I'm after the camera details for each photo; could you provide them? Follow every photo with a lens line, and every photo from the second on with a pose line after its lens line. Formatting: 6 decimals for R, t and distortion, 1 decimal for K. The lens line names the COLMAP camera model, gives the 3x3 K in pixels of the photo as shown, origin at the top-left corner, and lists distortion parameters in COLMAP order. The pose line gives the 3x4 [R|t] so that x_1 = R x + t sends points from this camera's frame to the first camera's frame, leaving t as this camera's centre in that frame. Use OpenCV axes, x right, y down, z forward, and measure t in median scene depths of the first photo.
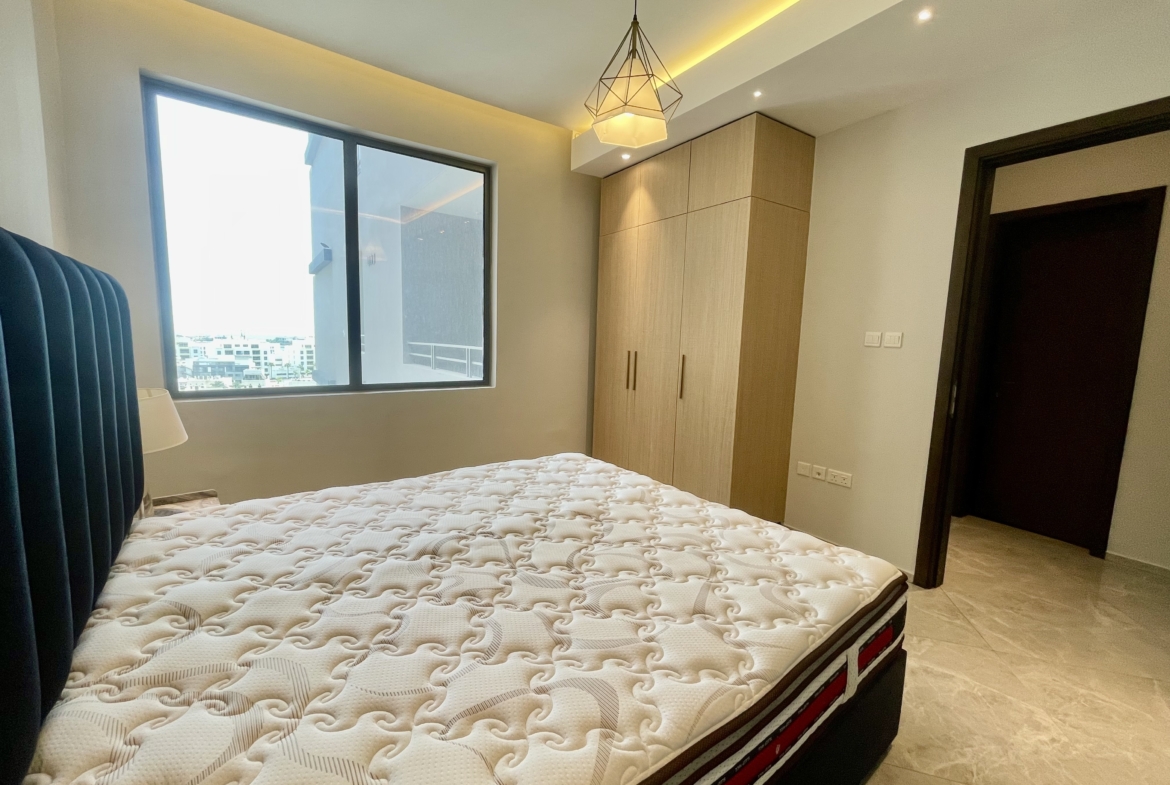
lens RADIAL K [[458.7, 0, 581.9], [0, 458.7, 392.9], [0, 0, 1]] dist [0.000196, -0.000206]
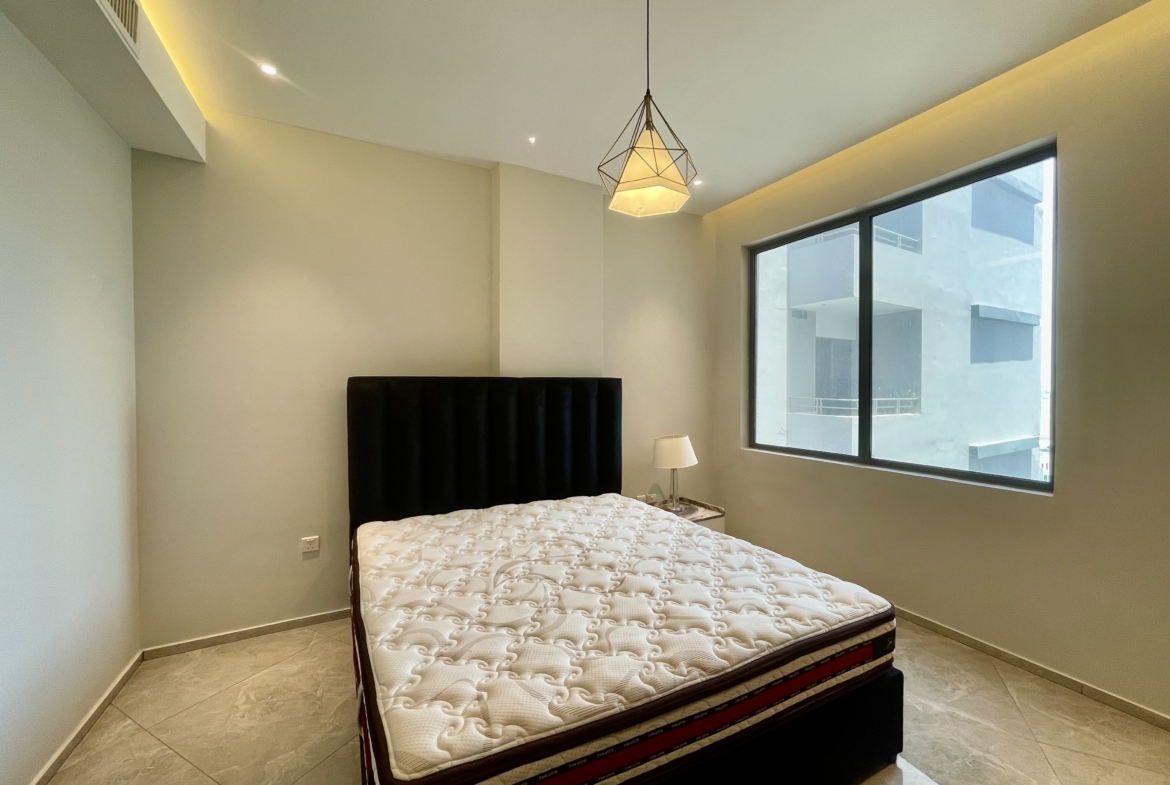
lens RADIAL K [[451.3, 0, 584.1], [0, 451.3, 404.3], [0, 0, 1]] dist [0.000503, -0.000022]
pose [[-0.134742, 0.009221, -0.990838, 0.872119], [-0.124798, 0.991836, 0.026201, -0.130293], [0.982990, 0.127185, -0.132492, 0.858534]]
